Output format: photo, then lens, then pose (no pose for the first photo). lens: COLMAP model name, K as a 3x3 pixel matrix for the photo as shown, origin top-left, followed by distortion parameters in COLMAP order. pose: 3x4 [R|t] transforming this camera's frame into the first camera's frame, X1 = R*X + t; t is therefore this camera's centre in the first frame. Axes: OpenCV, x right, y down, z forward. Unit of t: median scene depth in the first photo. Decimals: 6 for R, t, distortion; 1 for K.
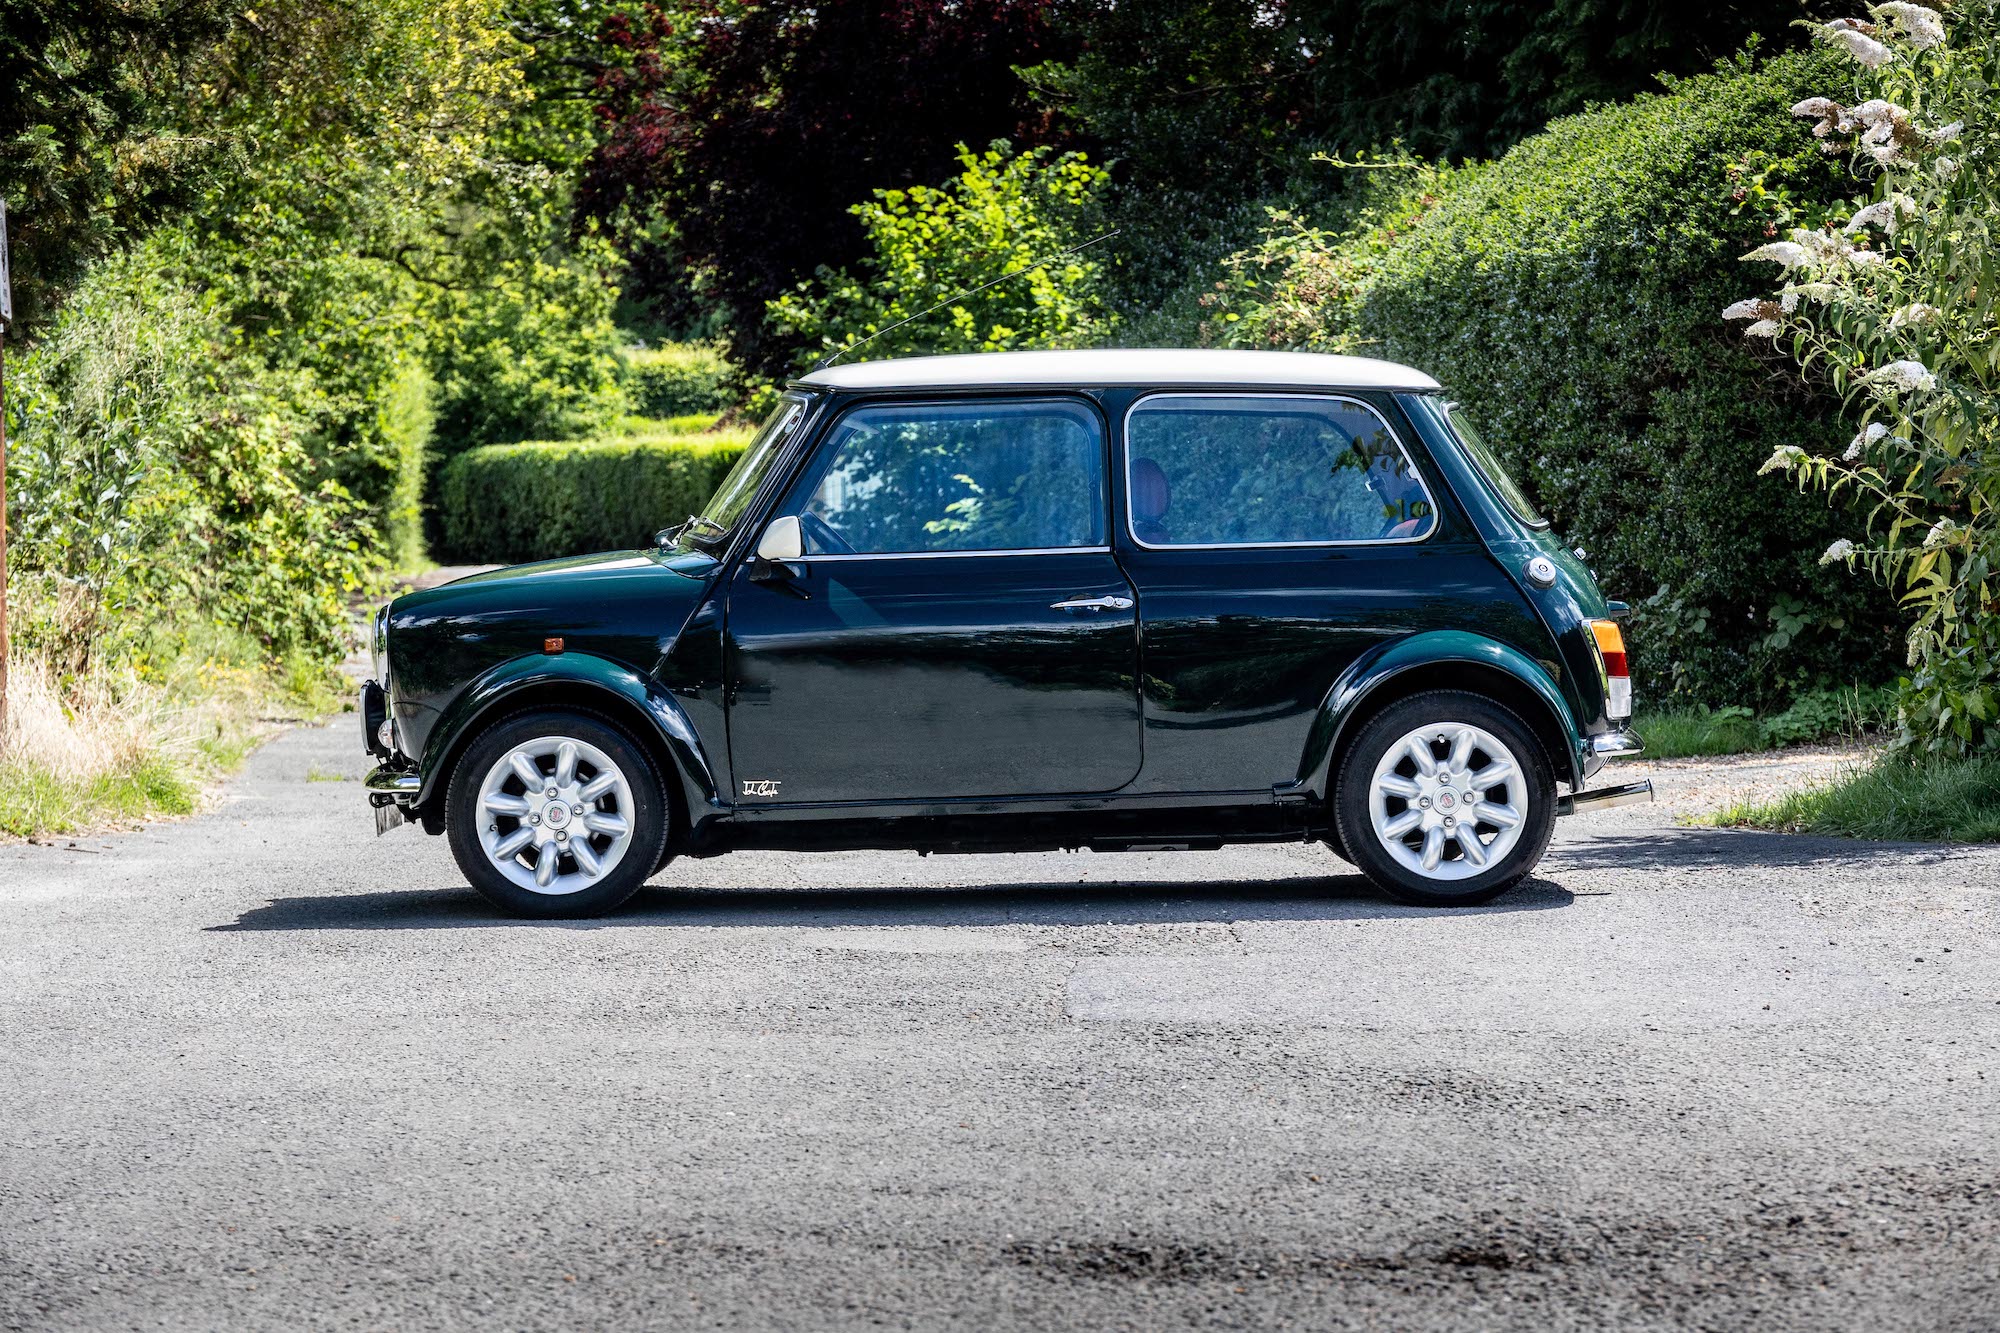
lens RADIAL K [[5056.6, 0, 938.5], [0, 5056.6, 642.0], [0, 0, 1]] dist [0.218484, 0.000000]
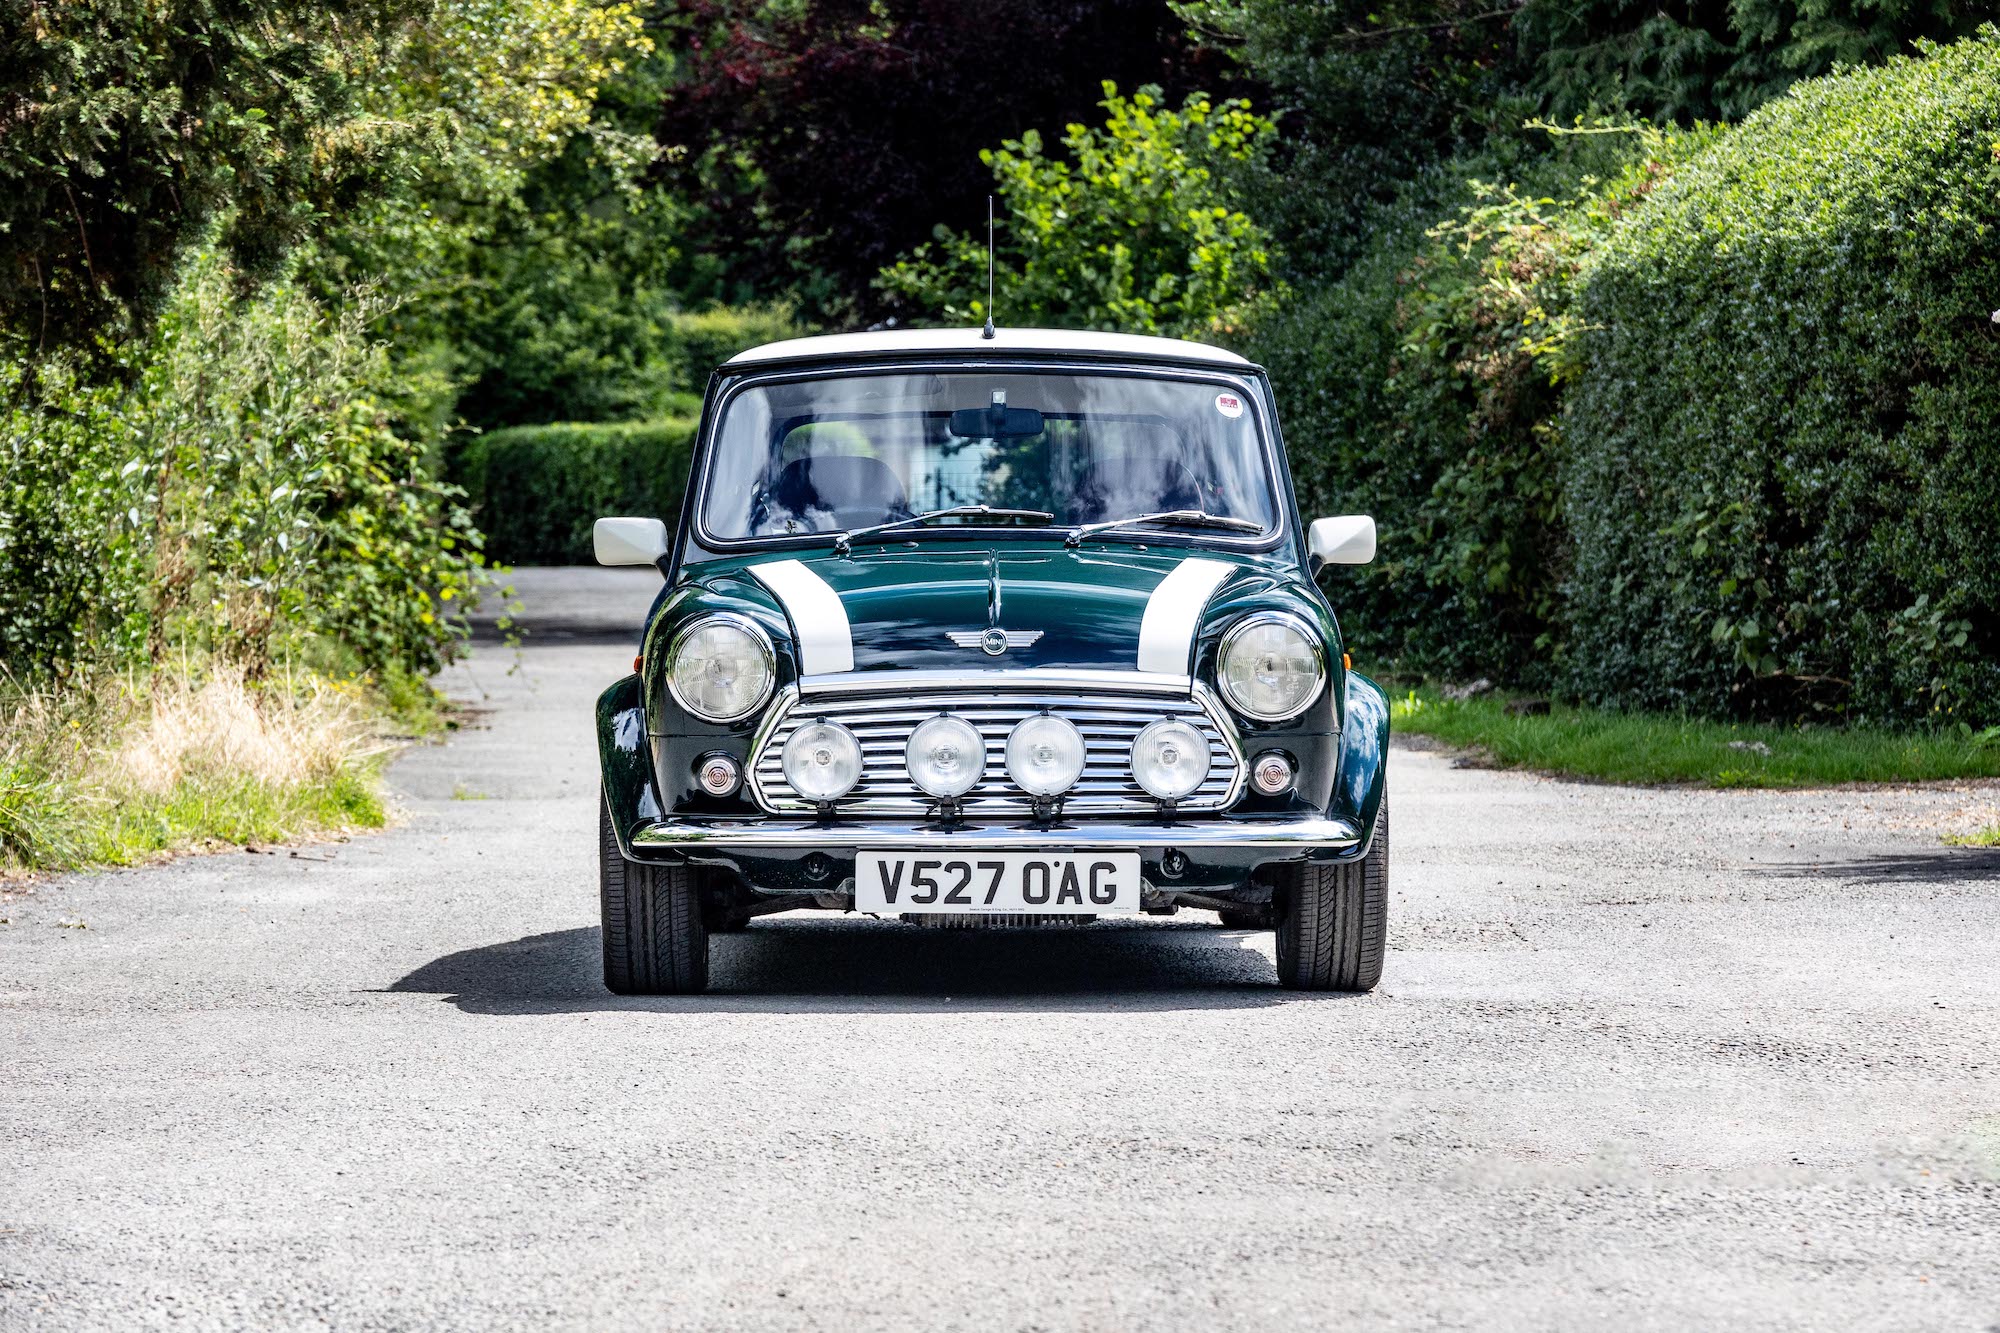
lens RADIAL K [[6004.6, 0, 1006.5], [0, 6004.6, 667.6], [0, 0, 1]] dist [0.234490, 0.000000]
pose [[0.999977, 0.004808, -0.004695, -0.018969], [-0.004803, 0.999988, 0.001043, 0.001550], [0.004700, -0.001021, 0.999988, -0.102393]]
